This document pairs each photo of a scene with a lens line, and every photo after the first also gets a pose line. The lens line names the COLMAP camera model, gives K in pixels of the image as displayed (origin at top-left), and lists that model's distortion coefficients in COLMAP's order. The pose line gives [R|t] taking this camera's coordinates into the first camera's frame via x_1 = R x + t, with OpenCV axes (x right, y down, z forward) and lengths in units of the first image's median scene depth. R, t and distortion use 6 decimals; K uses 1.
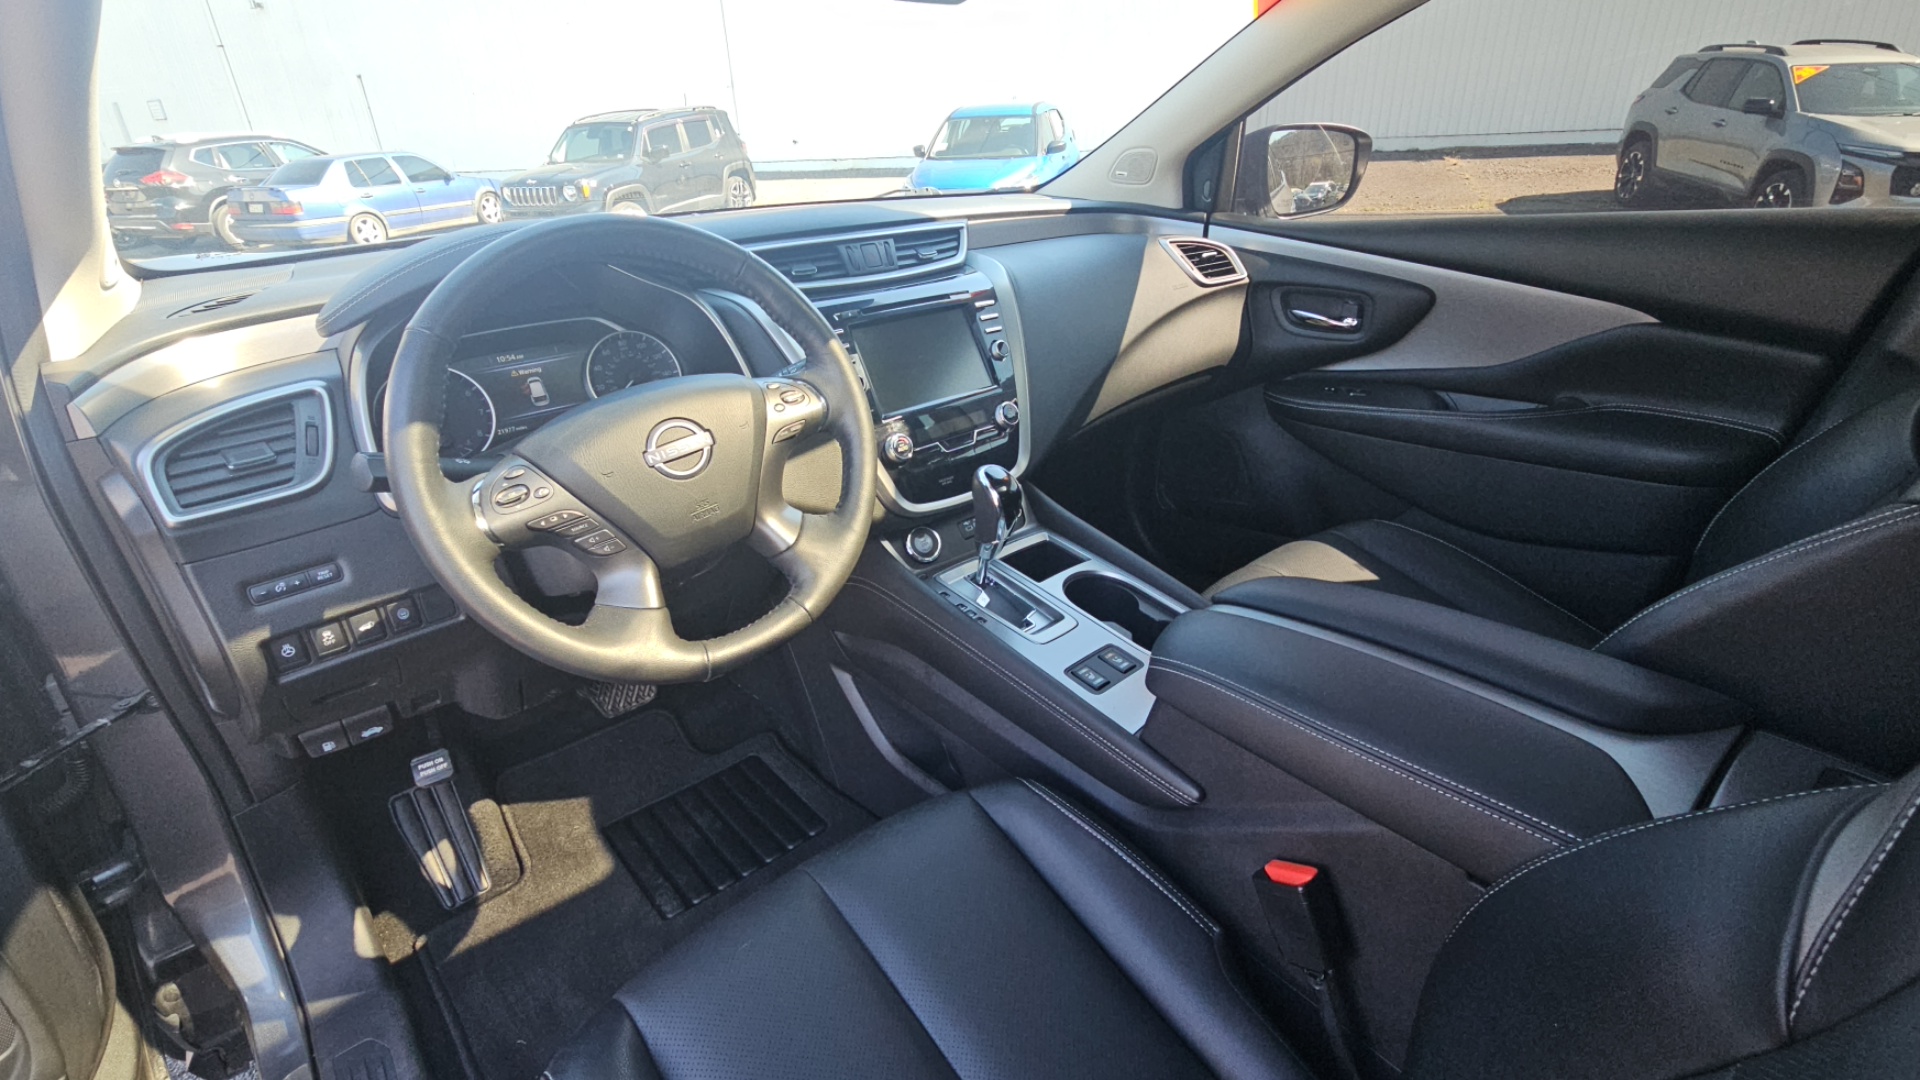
lens RADIAL K [[863.7, 0, 958.6], [0, 863.7, 531.9], [0, 0, 1]] dist [0.009484, -0.006409]
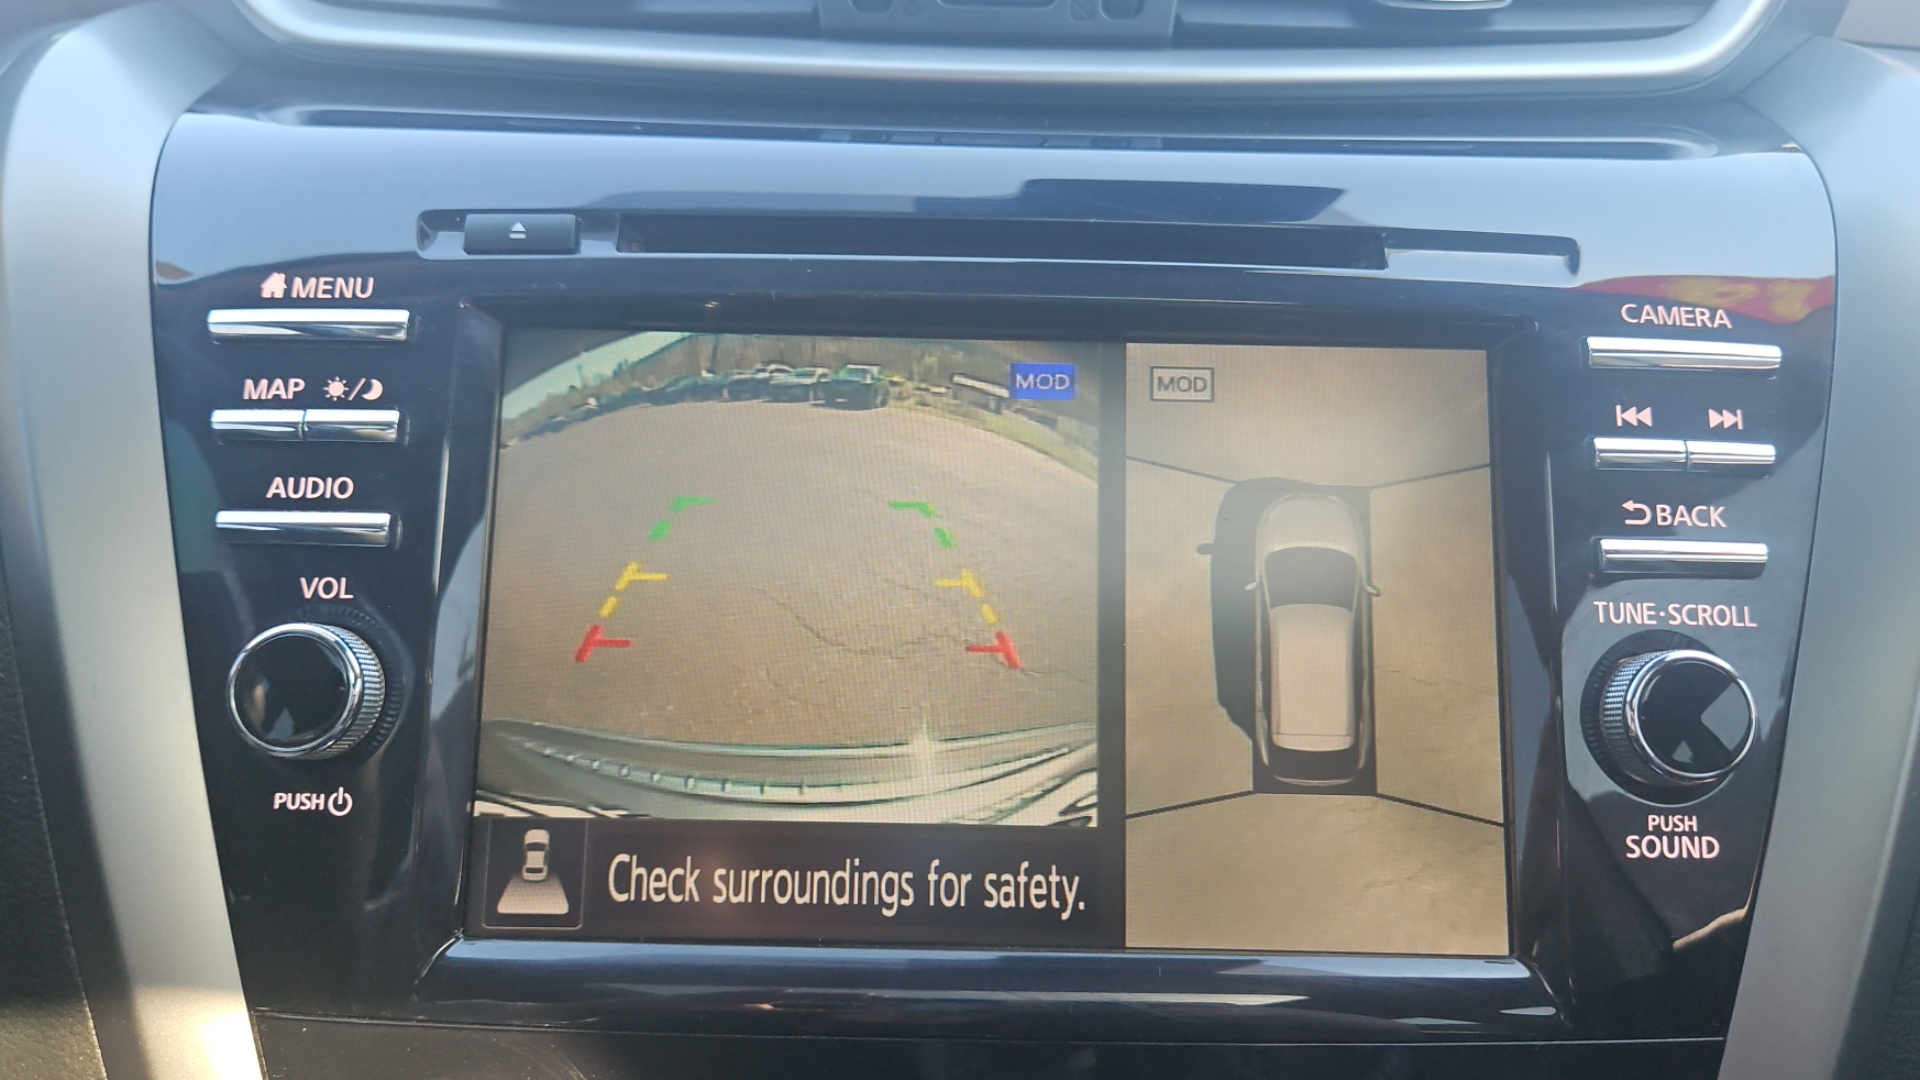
lens RADIAL K [[1453.7, 0, 956.1], [0, 1453.7, 542.2], [0, 0, 1]] dist [0.033992, -0.036160]
pose [[0.758336, 0.284993, -0.586265, 0.076499], [-0.319869, 0.946331, 0.046276, -0.184394], [0.567989, 0.152435, 0.808797, 0.659294]]
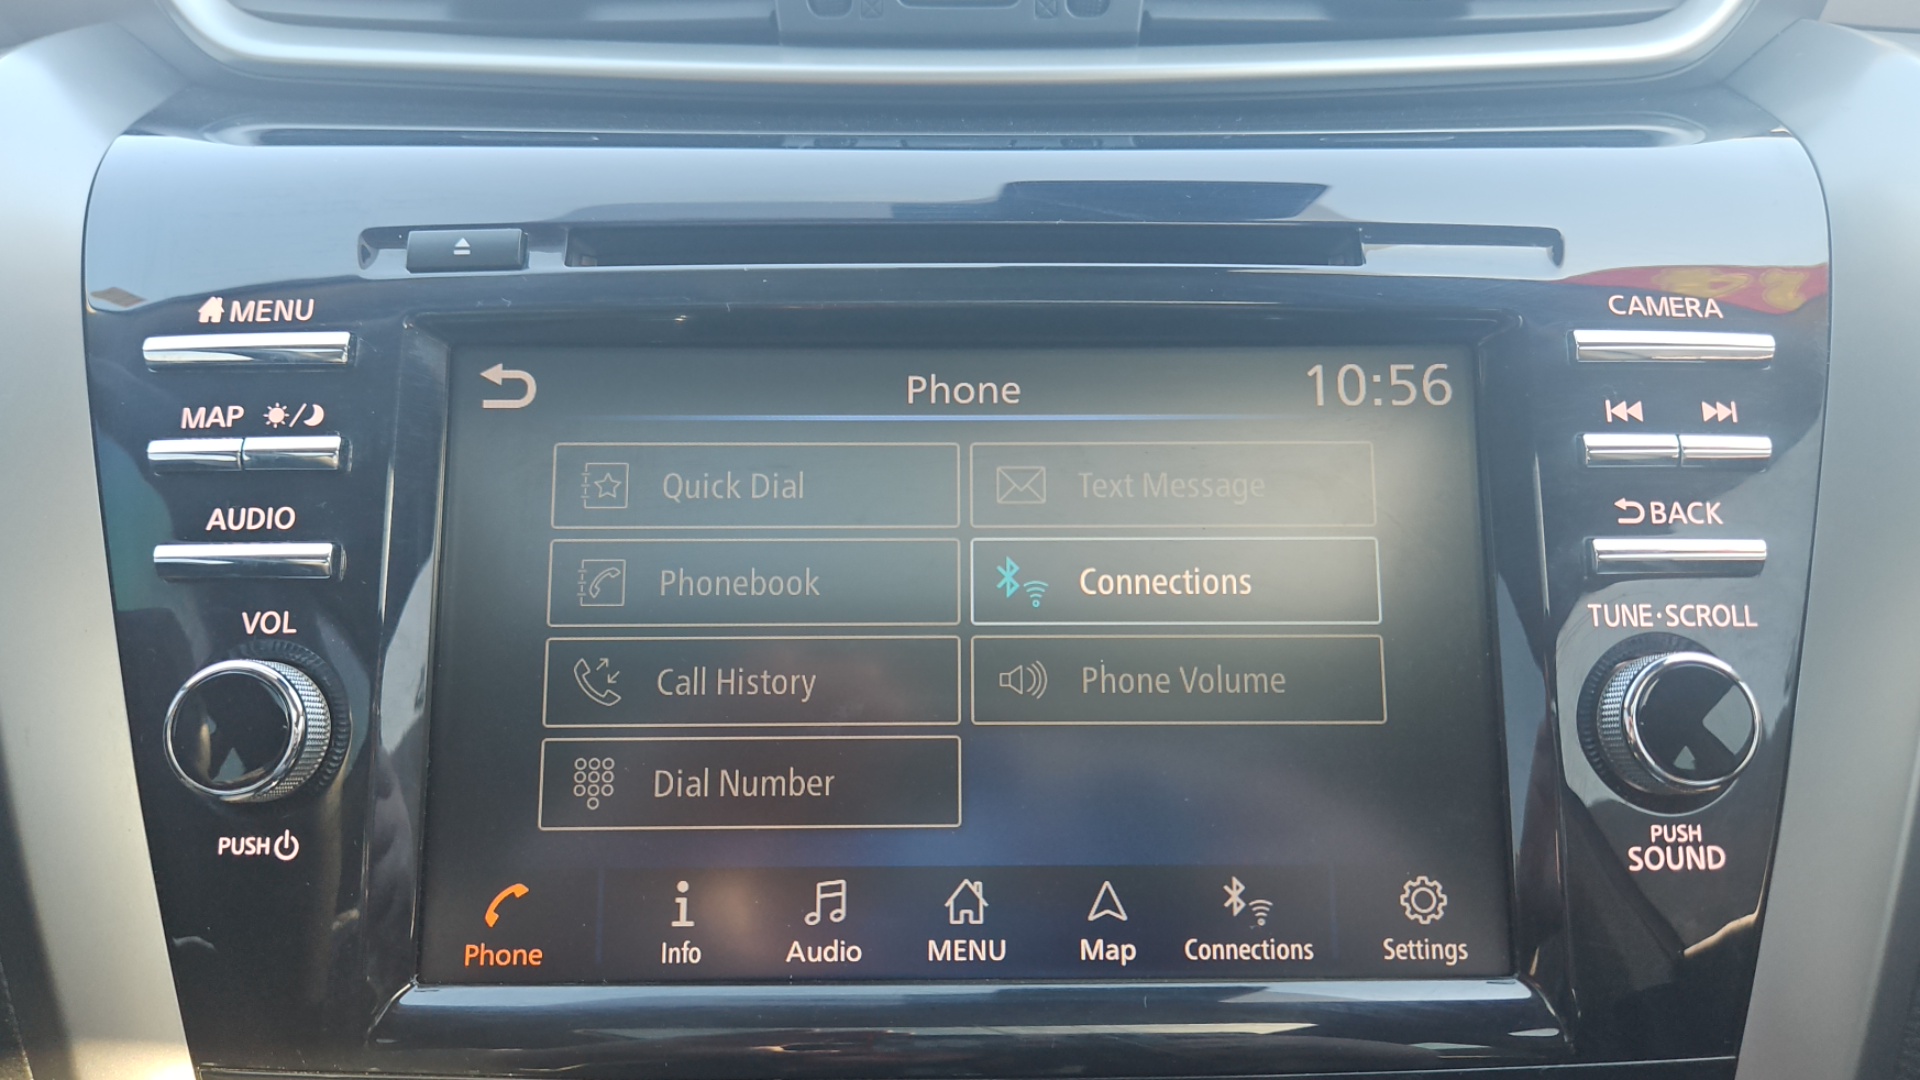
lens RADIAL K [[1453.7, 0, 959.2], [0, 1453.7, 543.9], [0, 0, 1]] dist [0.033992, -0.036160]
pose [[0.765271, 0.261343, -0.588268, 0.075533], [-0.296722, 0.954211, 0.037914, -0.185673], [0.571241, 0.145538, 0.807777, 0.667825]]
